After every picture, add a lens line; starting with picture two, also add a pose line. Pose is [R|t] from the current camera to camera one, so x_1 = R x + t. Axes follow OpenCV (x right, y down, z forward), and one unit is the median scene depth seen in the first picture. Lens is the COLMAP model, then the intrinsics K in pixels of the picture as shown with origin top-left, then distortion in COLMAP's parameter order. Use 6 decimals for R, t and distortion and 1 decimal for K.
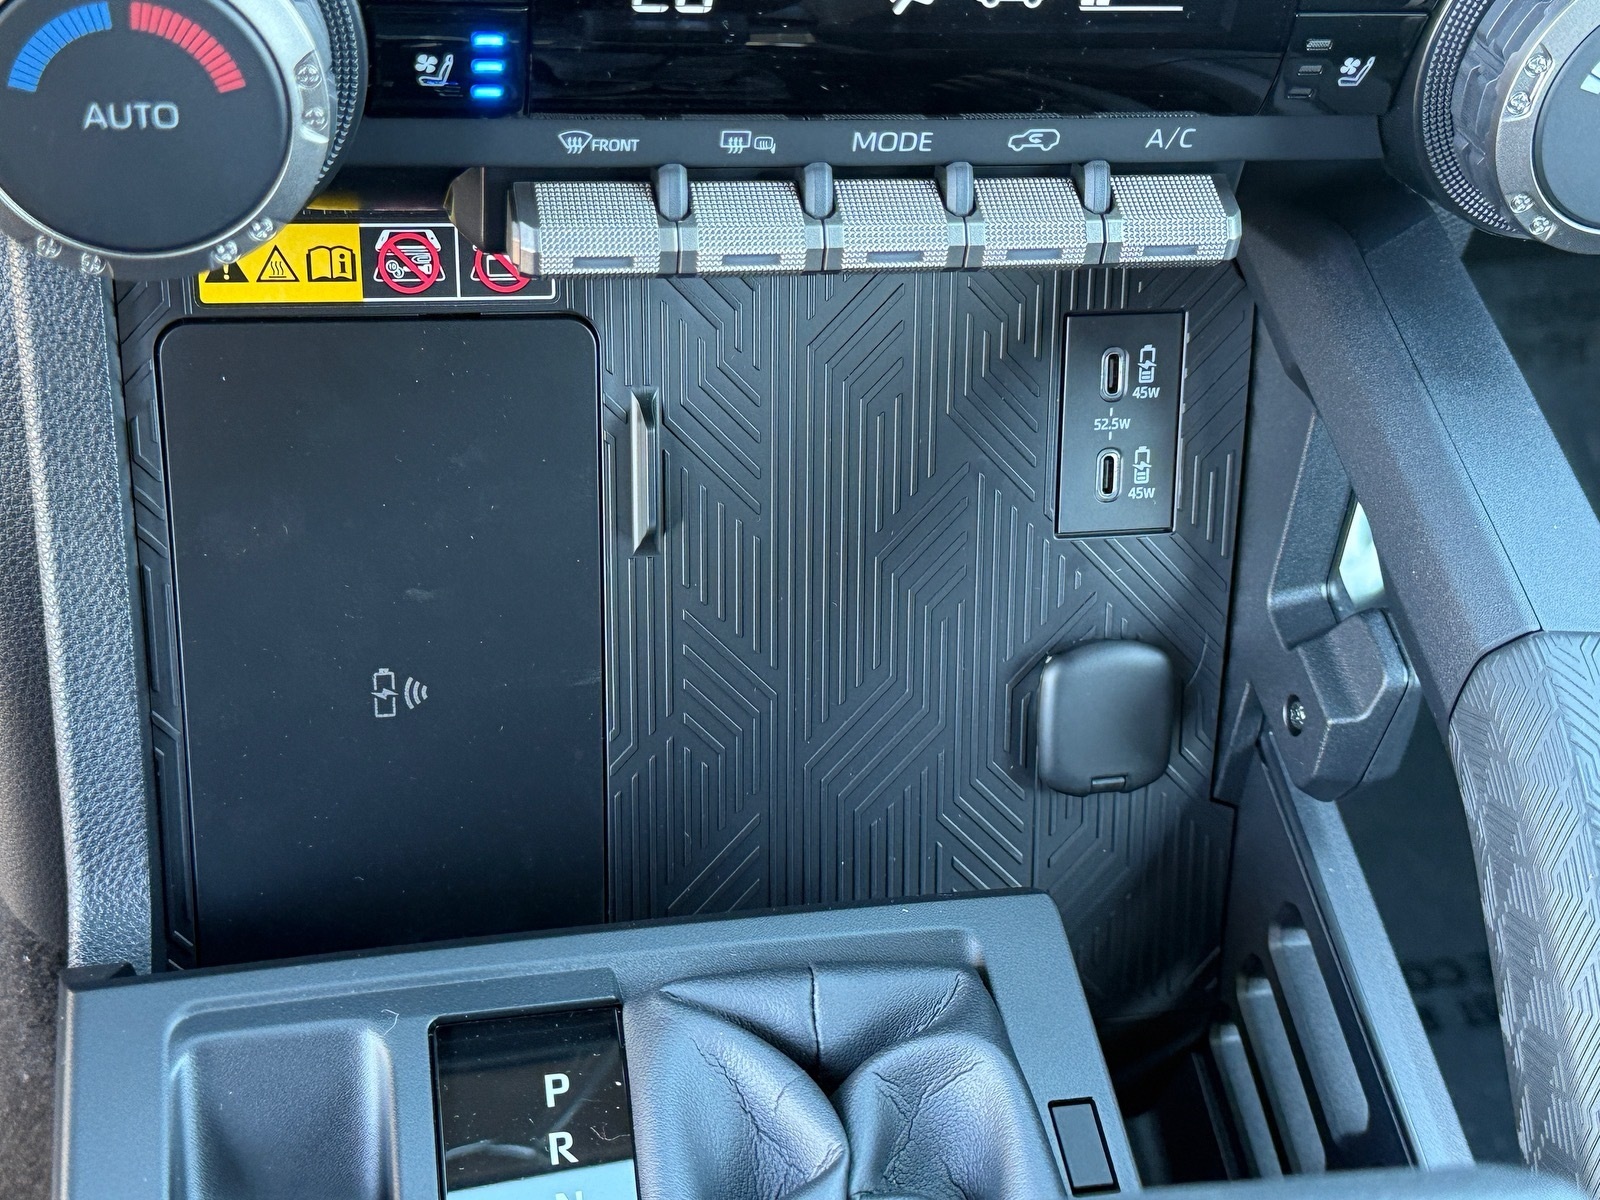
lens RADIAL K [[2071.9, 0, 800.0], [0, 2071.9, 600.0], [0, 0, 1]] dist [0.185847, -0.461873]
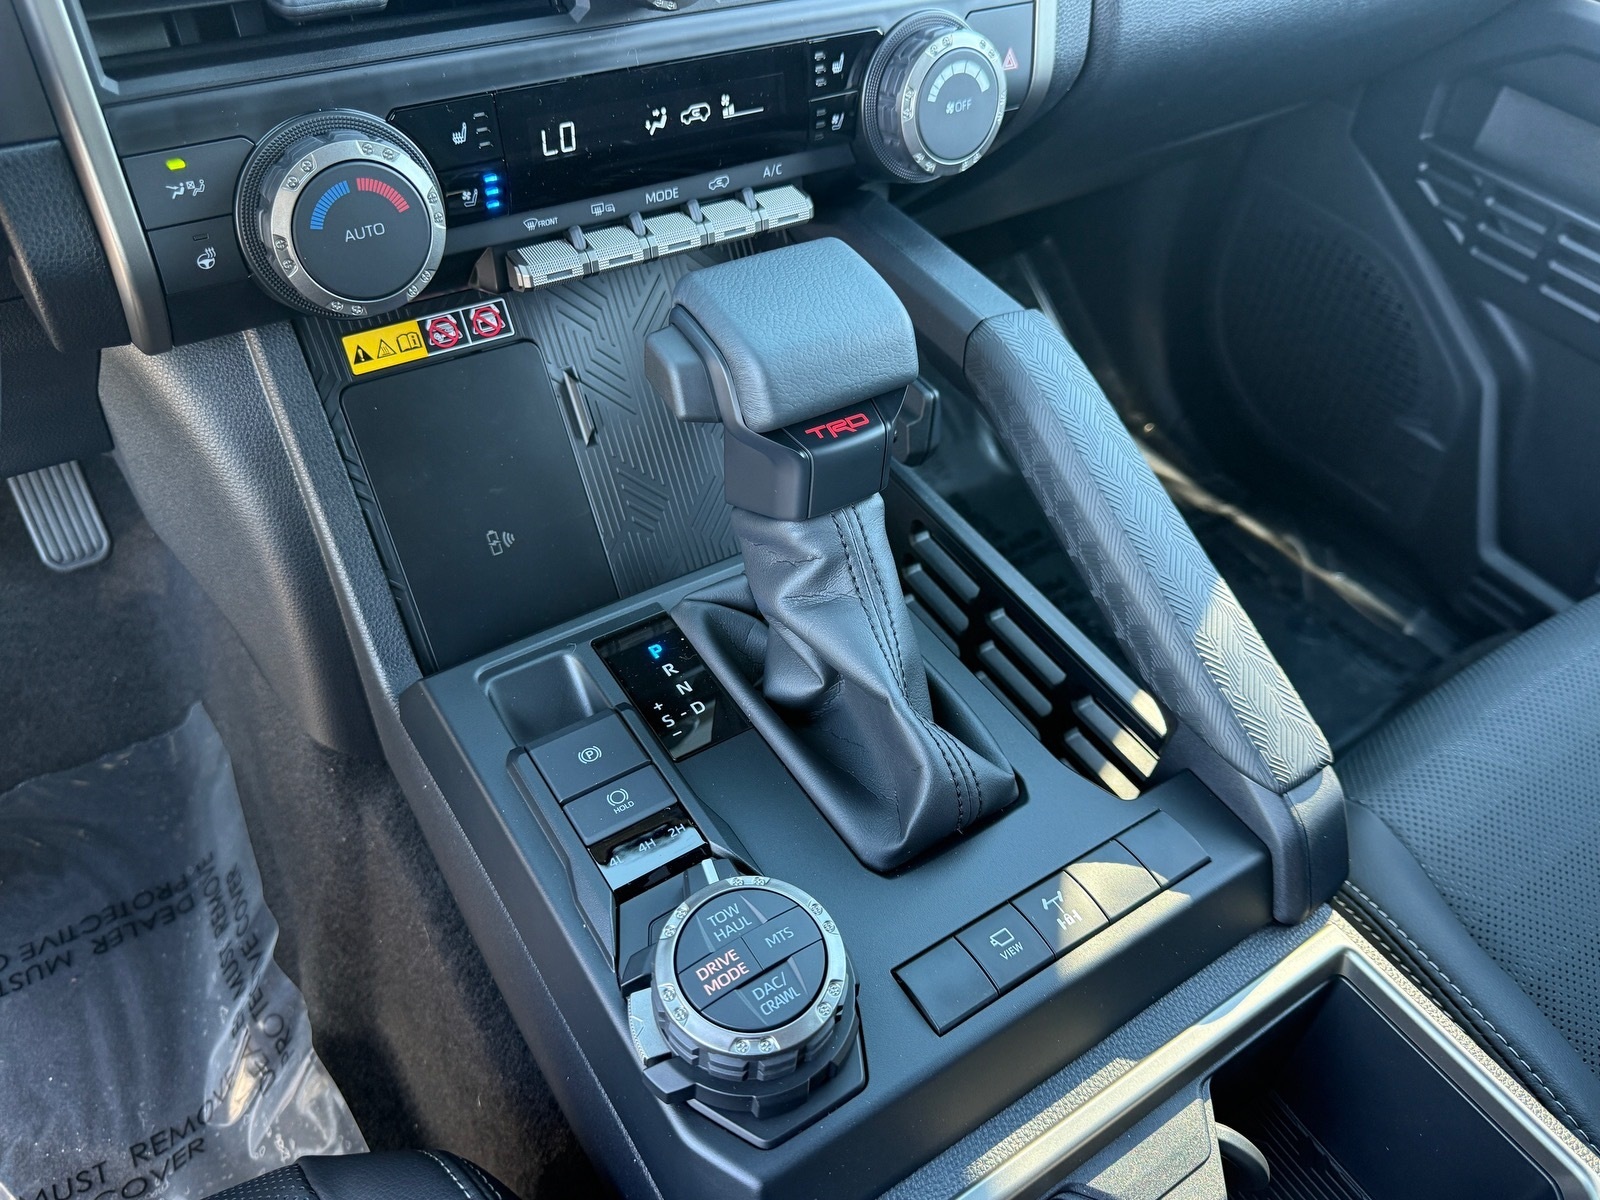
lens RADIAL K [[1195.9, 0, 803.9], [0, 1195.9, 603.9], [0, 0, 1]] dist [0.086560, -0.215575]
pose [[0.918758, -0.321174, 0.229633, -0.227070], [0.329302, 0.944220, 0.003091, 0.216156], [-0.217817, 0.072778, 0.973272, -0.237334]]
